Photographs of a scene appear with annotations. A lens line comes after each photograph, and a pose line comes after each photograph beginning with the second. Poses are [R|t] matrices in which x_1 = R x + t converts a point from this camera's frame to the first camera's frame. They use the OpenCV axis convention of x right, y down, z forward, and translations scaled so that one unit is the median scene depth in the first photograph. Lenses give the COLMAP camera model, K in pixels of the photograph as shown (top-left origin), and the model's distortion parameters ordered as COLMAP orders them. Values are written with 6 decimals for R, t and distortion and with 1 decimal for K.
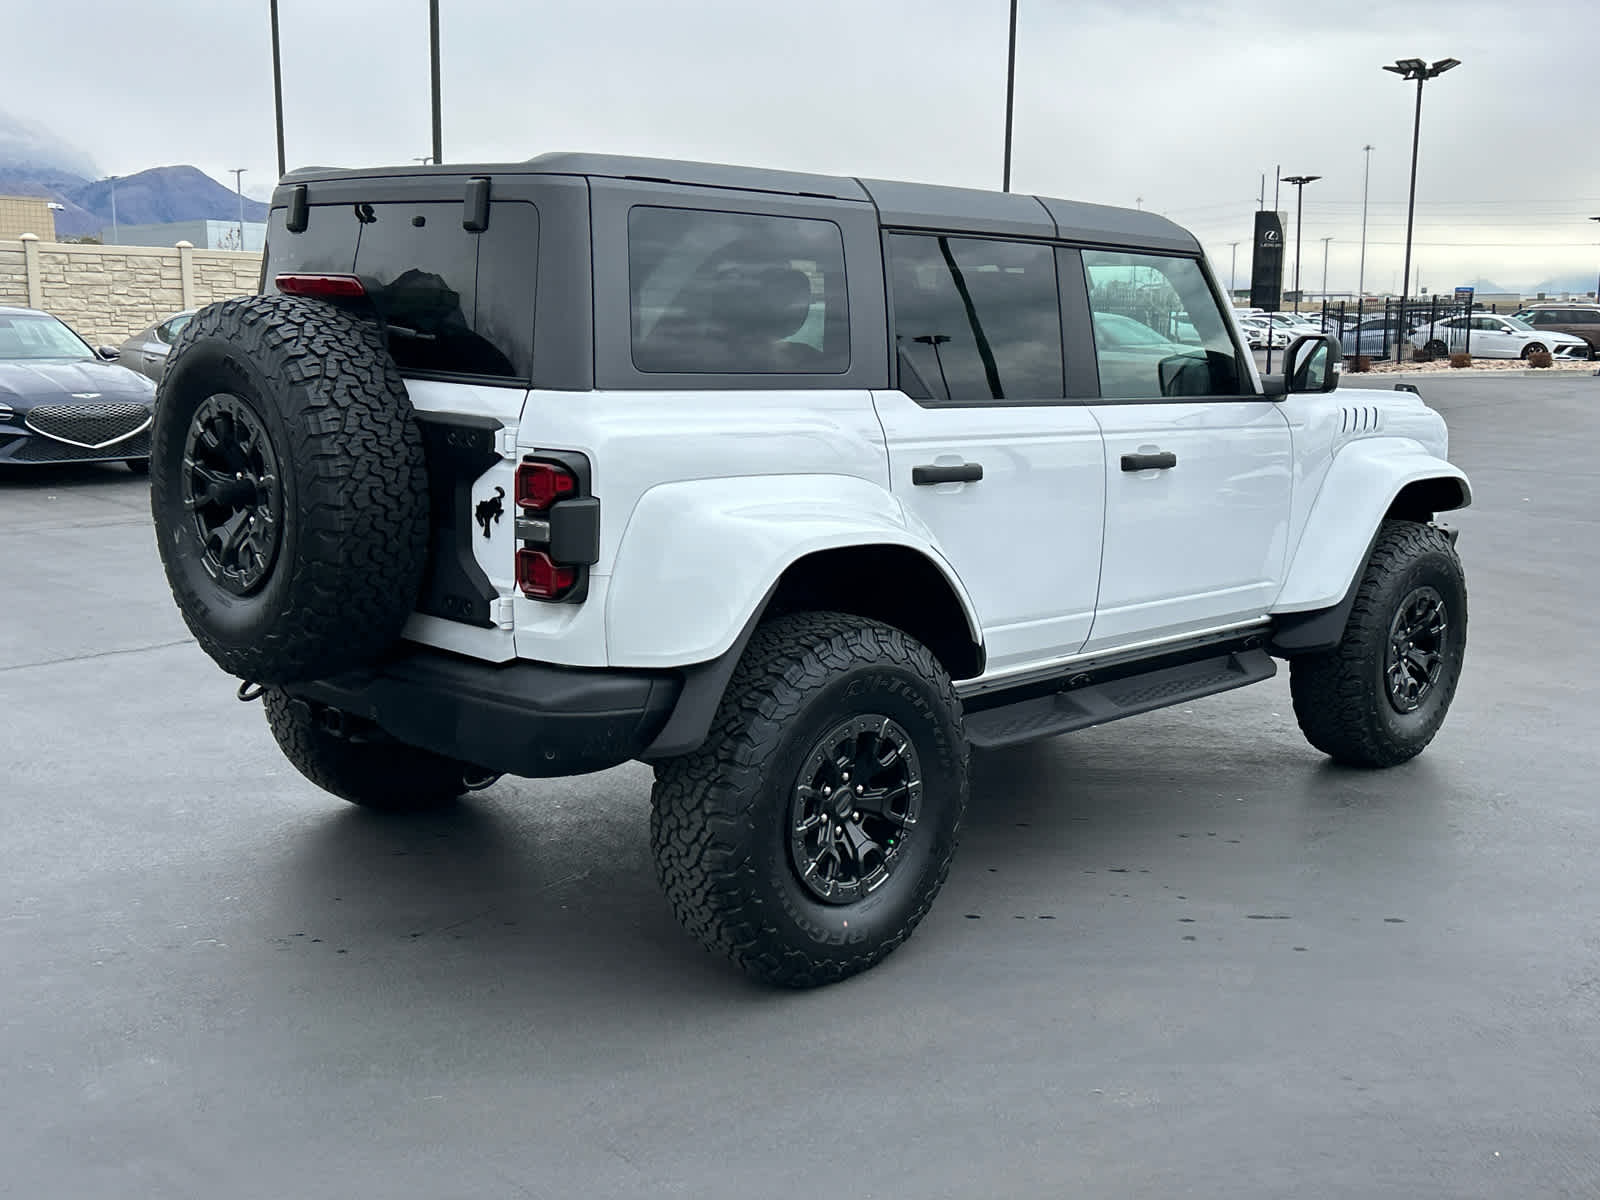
lens RADIAL K [[1666.2, 0, 800.0], [0, 1666.2, 600.0], [0, 0, 1]] dist [0.123034, -0.238326]
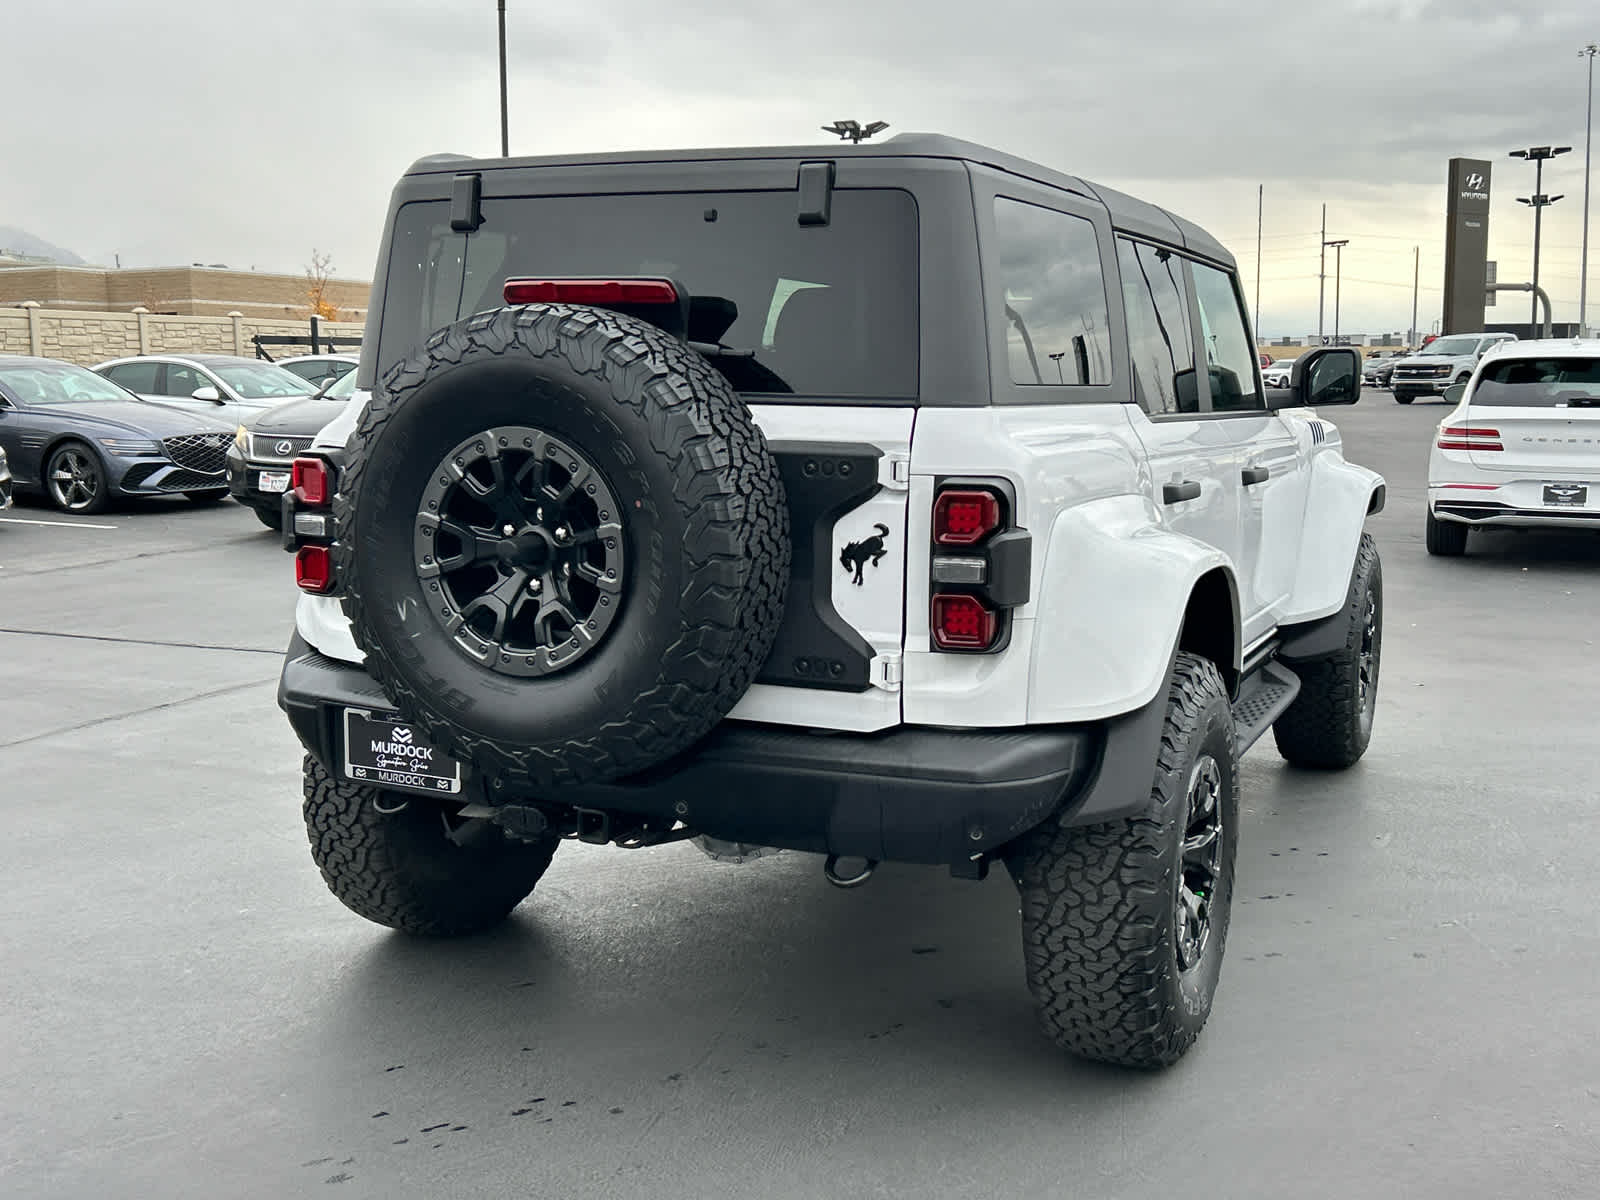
lens RADIAL K [[1666.2, 0, 800.0], [0, 1666.2, 600.0], [0, 0, 1]] dist [0.123034, -0.238326]
pose [[0.939692, -0.063720, 0.336035, -0.496520], [0.073478, 0.997162, -0.016391, -0.018302], [-0.334037, 0.040094, 0.941707, 0.220624]]
